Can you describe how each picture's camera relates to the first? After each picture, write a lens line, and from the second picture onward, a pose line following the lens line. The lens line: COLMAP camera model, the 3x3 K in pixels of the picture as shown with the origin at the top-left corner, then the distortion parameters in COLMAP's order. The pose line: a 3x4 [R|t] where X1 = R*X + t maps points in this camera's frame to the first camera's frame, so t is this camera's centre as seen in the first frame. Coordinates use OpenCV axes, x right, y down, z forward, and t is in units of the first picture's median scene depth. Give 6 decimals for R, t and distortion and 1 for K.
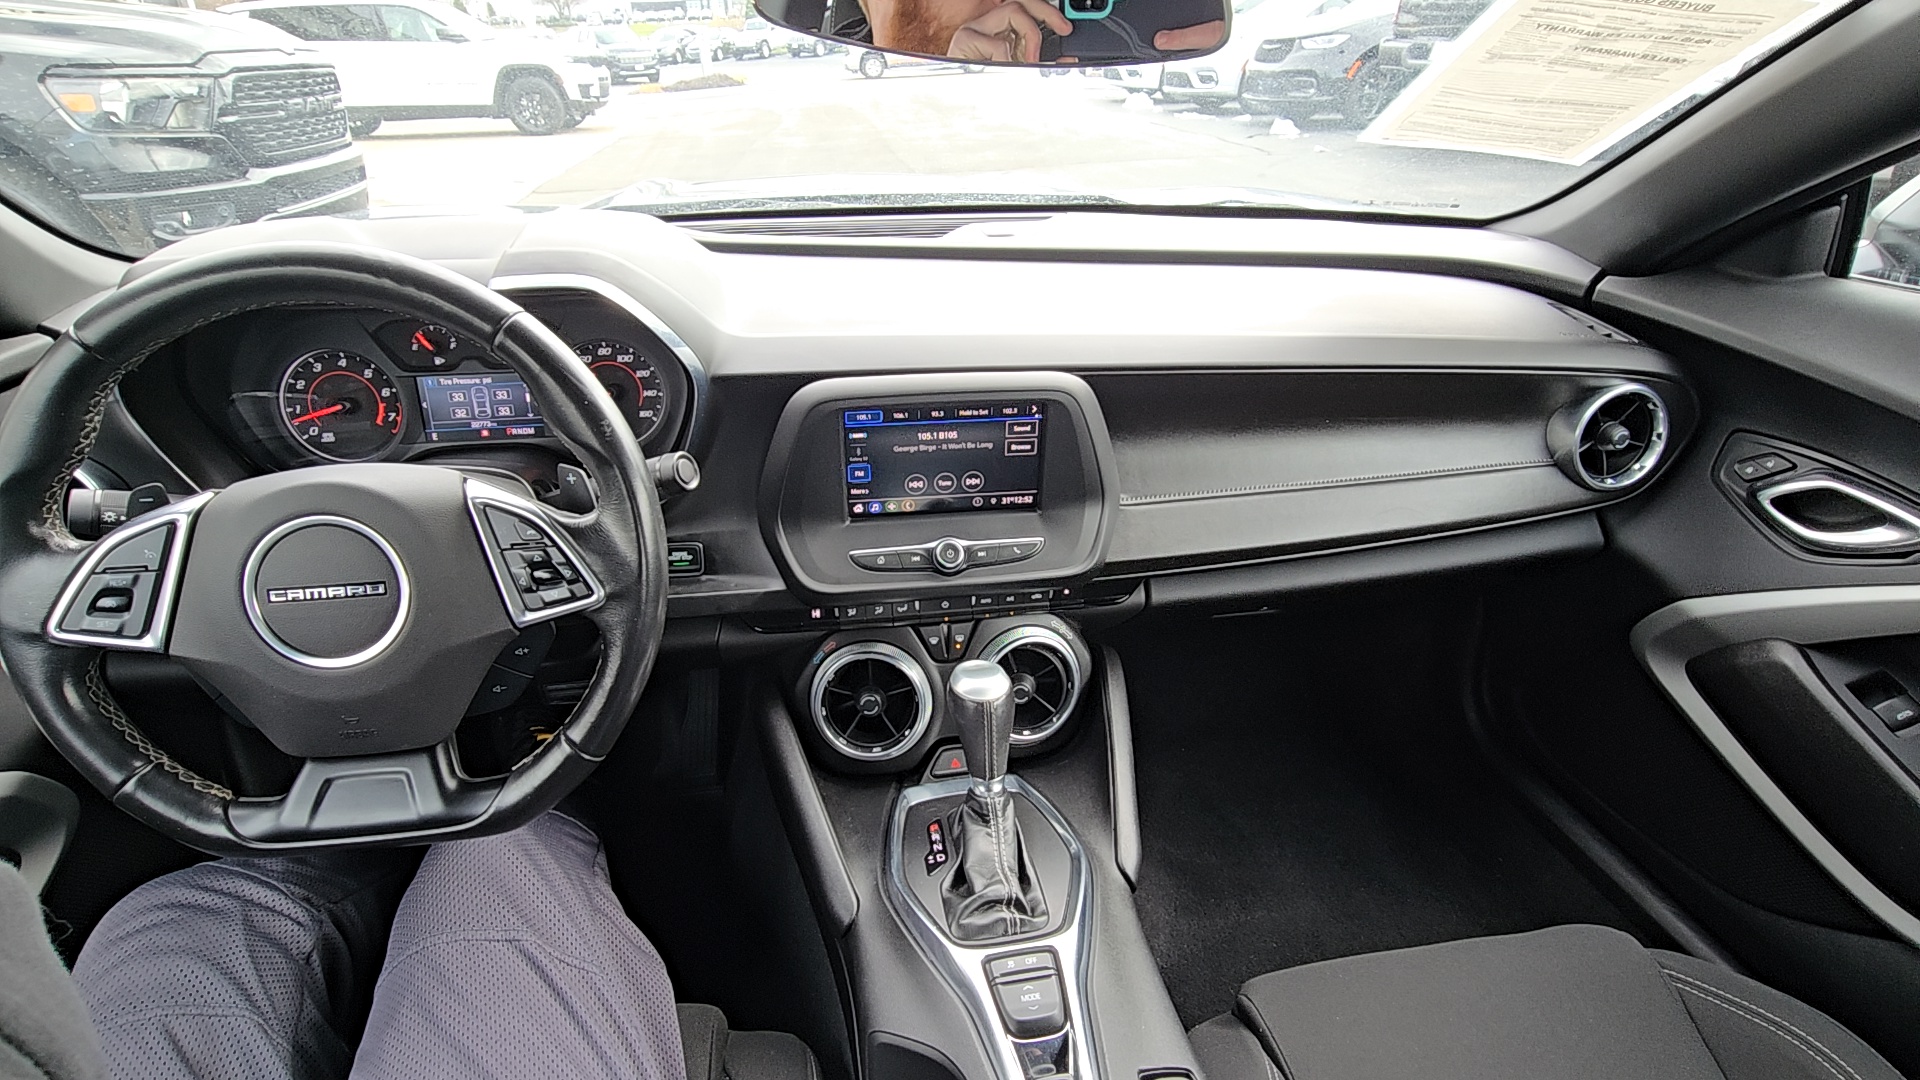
lens RADIAL K [[967.8, 0, 947.9], [0, 967.8, 543.8], [0, 0, 1]] dist [0.000451, -0.001276]
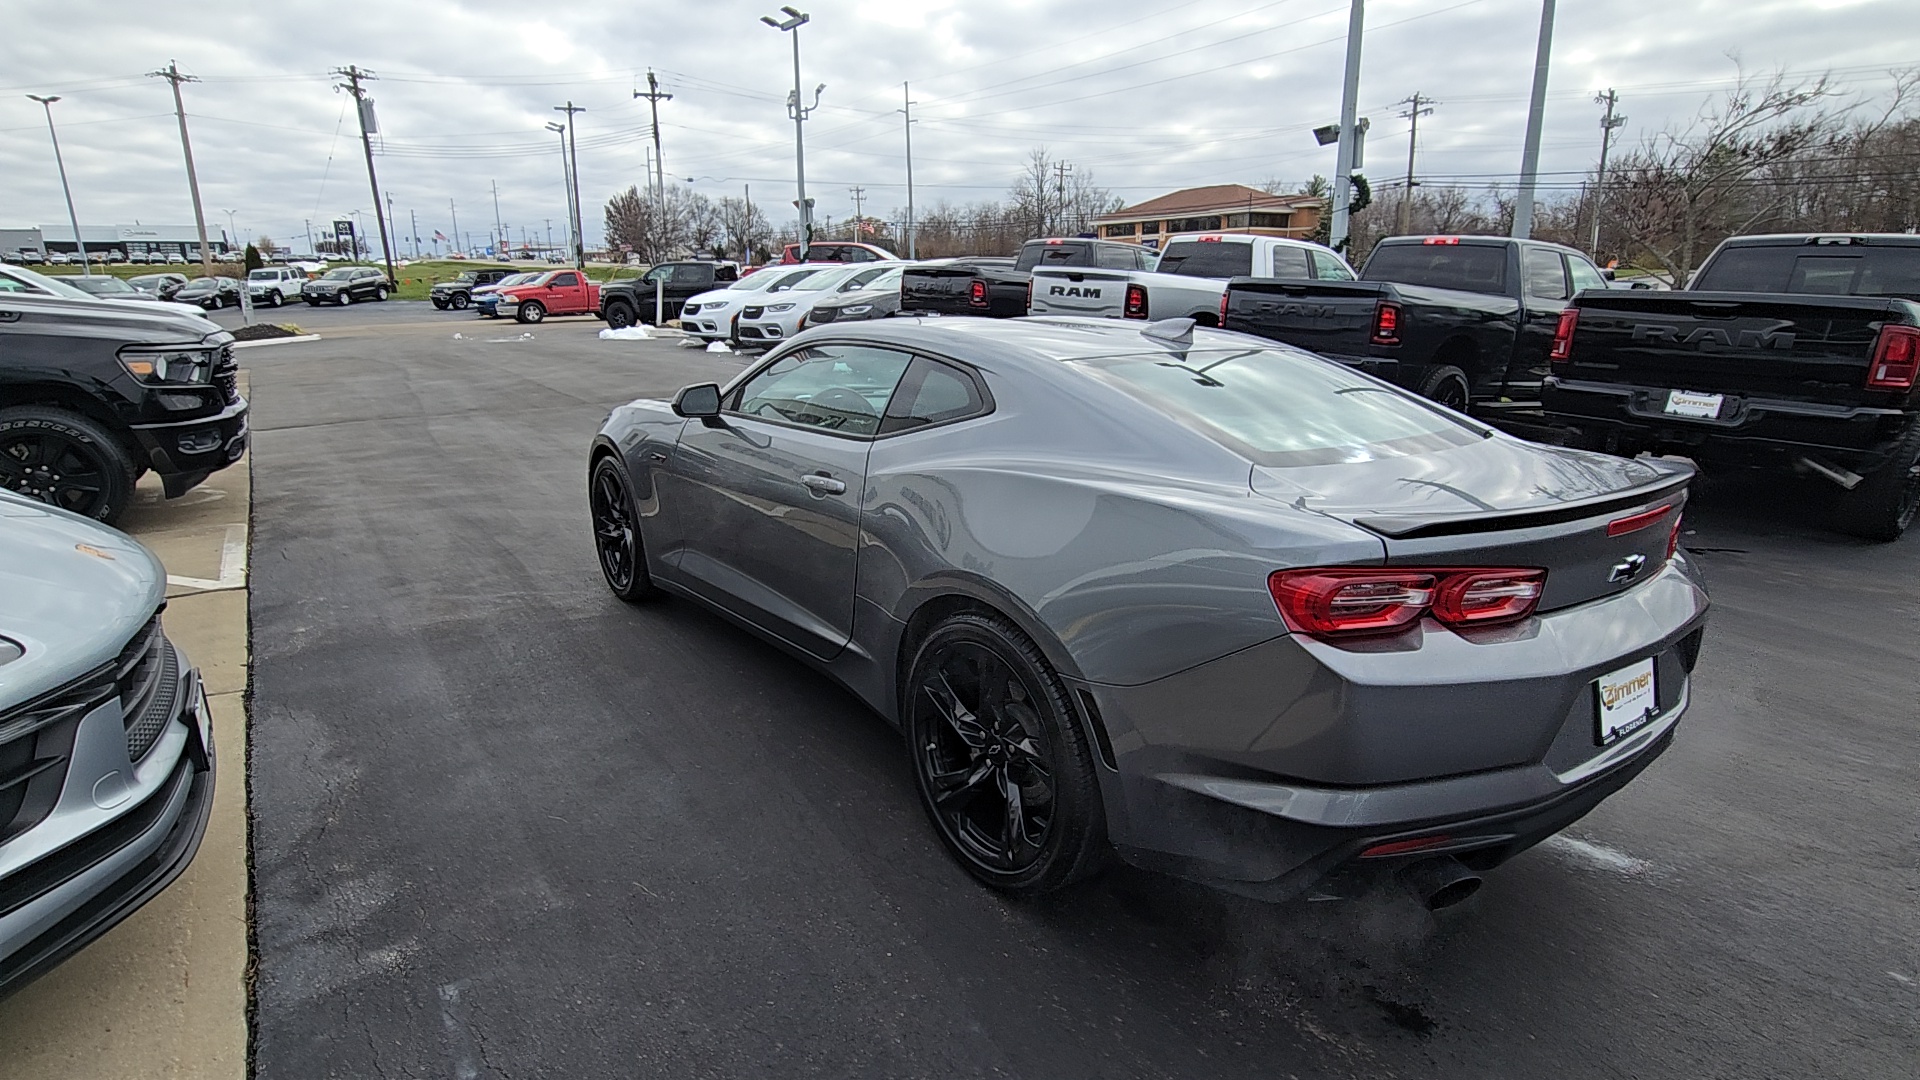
lens RADIAL K [[967.8, 0, 947.9], [0, 967.8, 543.8], [0, 0, 1]] dist [0.000451, -0.001276]
pose [[0.896453, -0.099749, 0.431767, -0.333616], [0.192889, 0.965025, -0.177539, 0.233790], [-0.398956, 0.242438, 0.884340, -0.564644]]
